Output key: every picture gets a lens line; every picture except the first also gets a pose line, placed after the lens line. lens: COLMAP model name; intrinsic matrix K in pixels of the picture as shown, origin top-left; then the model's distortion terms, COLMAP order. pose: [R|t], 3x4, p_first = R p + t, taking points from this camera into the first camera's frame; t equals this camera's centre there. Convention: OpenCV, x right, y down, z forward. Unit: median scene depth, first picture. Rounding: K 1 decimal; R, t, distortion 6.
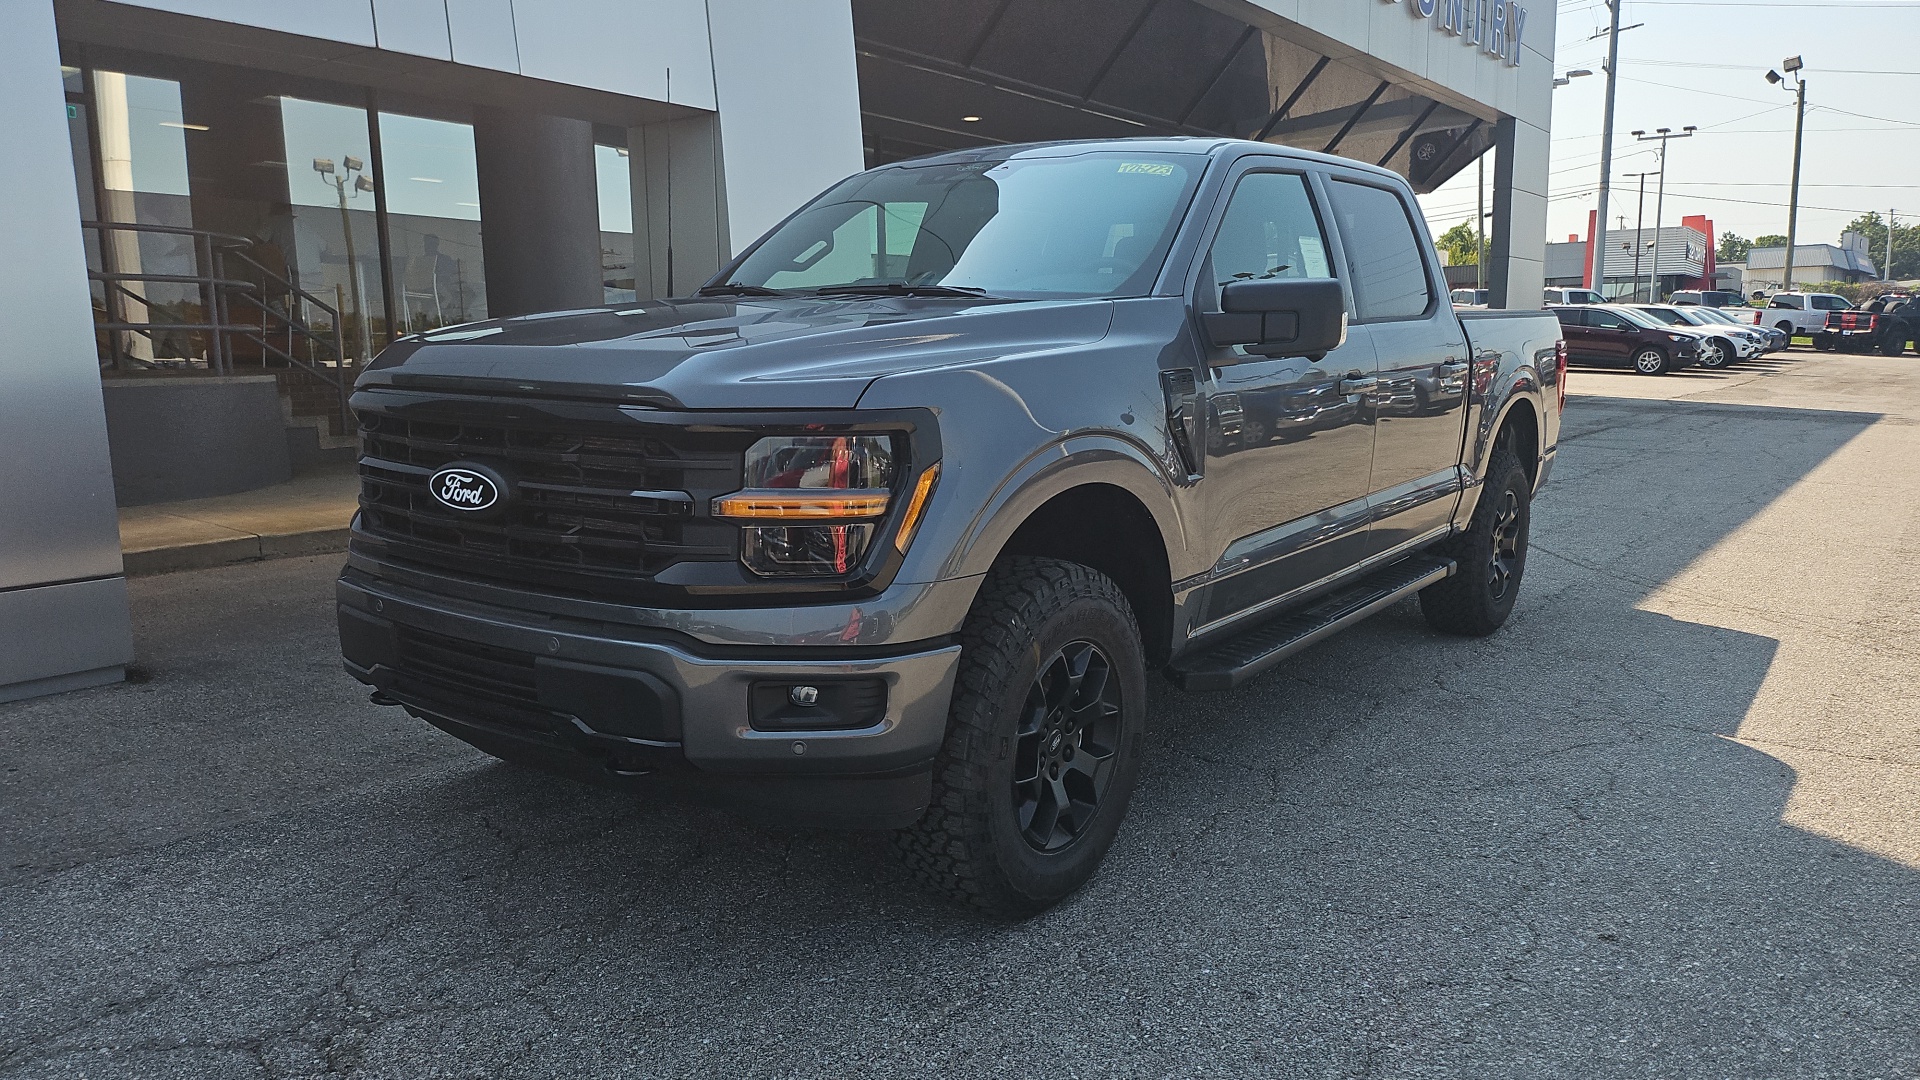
lens RADIAL K [[1366.1, 0, 965.0], [0, 1366.1, 552.6], [0, 0, 1]] dist [0.068999, -0.083135]
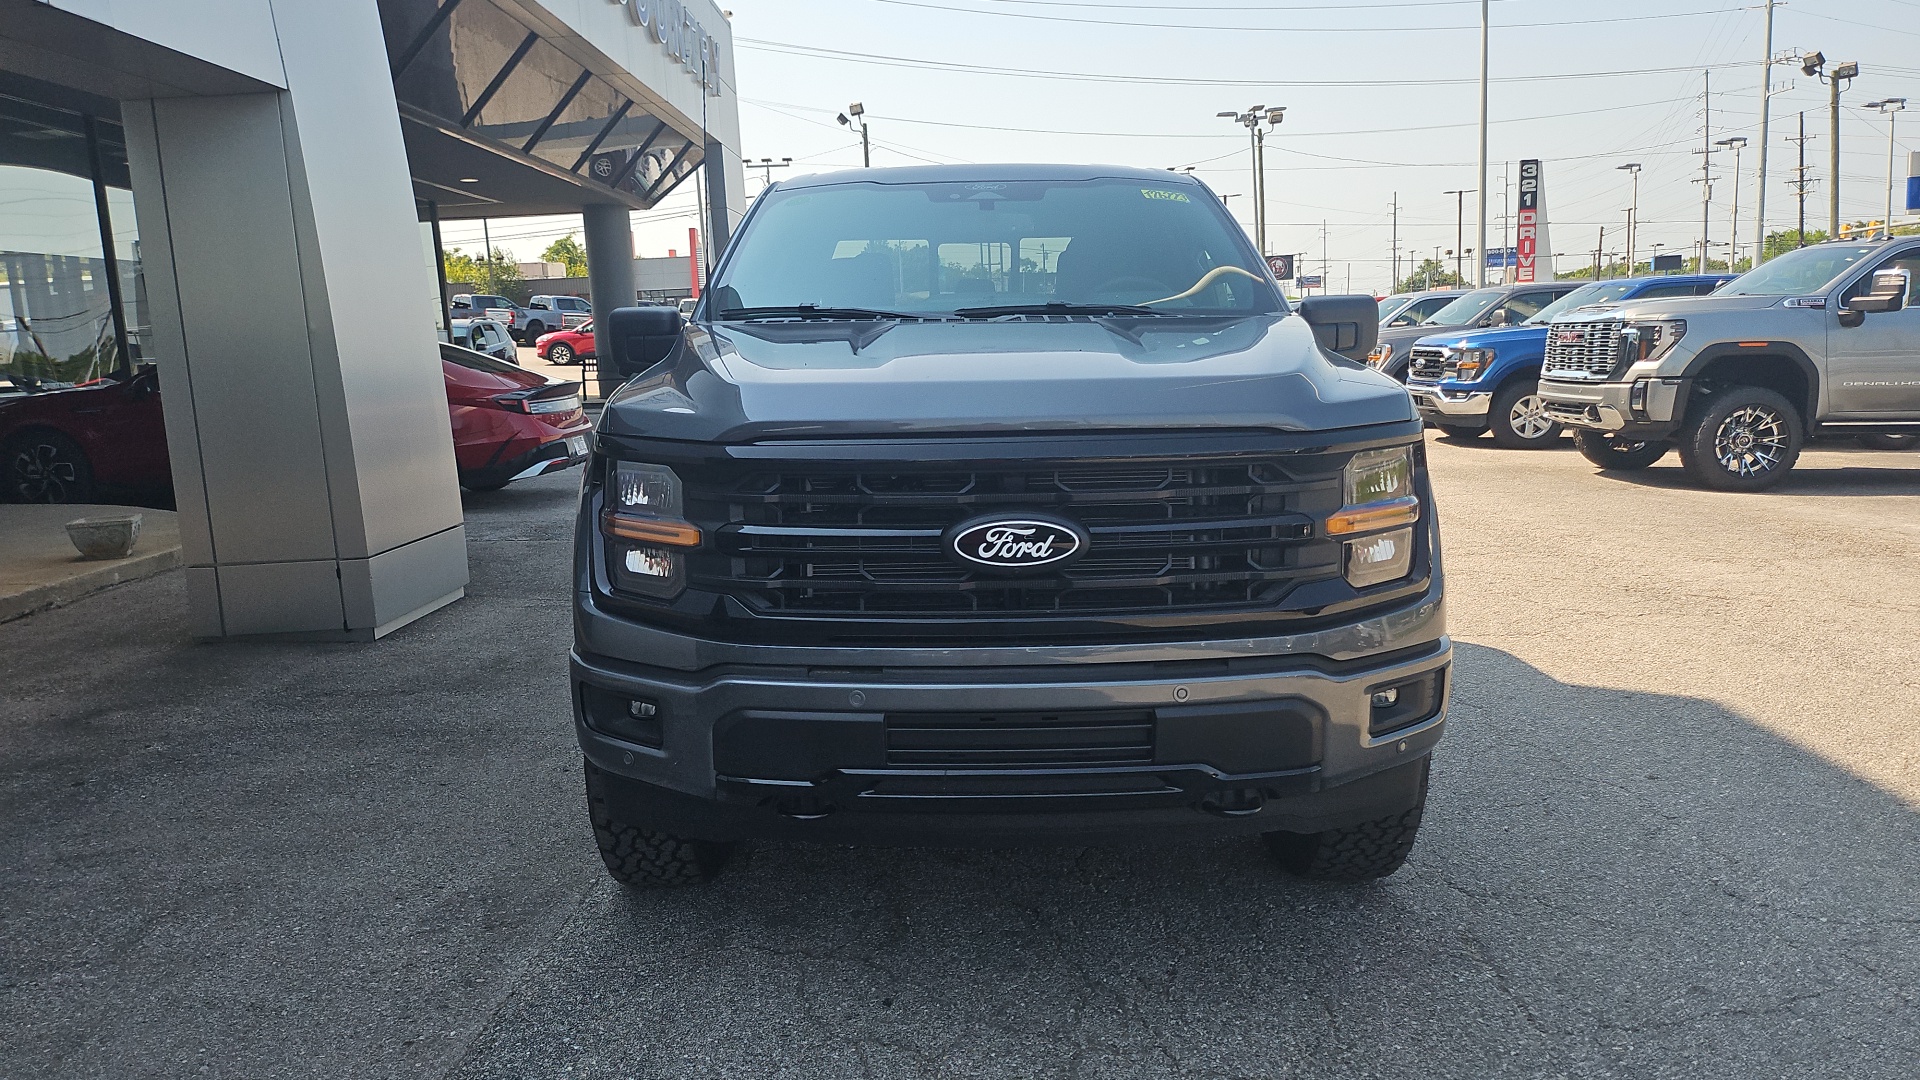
lens RADIAL K [[1348.0, 0, 960.4], [0, 1348.0, 545.3], [0, 0, 1]] dist [0.068499, -0.071937]
pose [[0.804416, -0.115618, 0.582707, -0.766628], [0.121427, 0.992170, 0.029234, -0.063493], [-0.581524, 0.047240, 0.812157, 0.271366]]
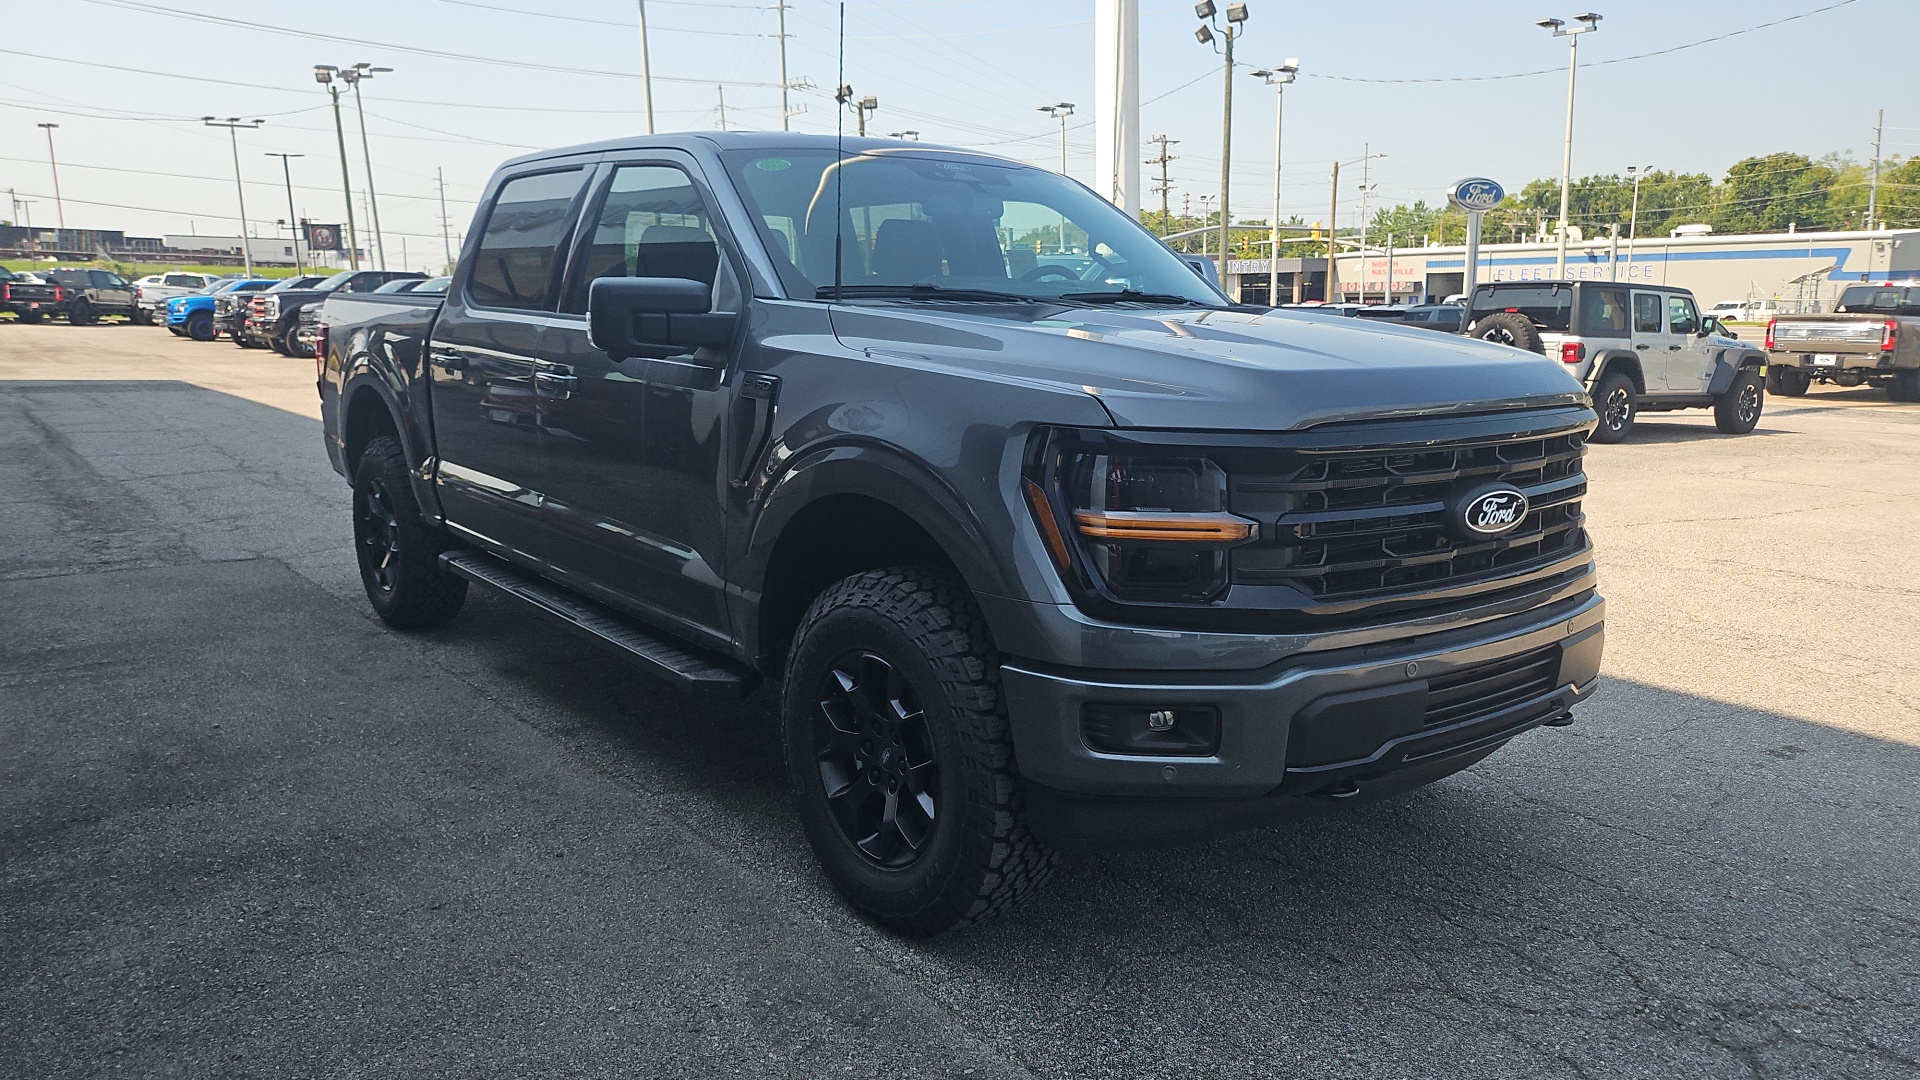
lens RADIAL K [[1348.0, 0, 960.4], [0, 1348.0, 545.3], [0, 0, 1]] dist [0.068499, -0.071937]
pose [[0.265980, -0.174578, 0.948039, -1.193988], [0.153097, 0.978632, 0.137259, -0.183746], [-0.951744, 0.108634, 0.287024, 0.929550]]
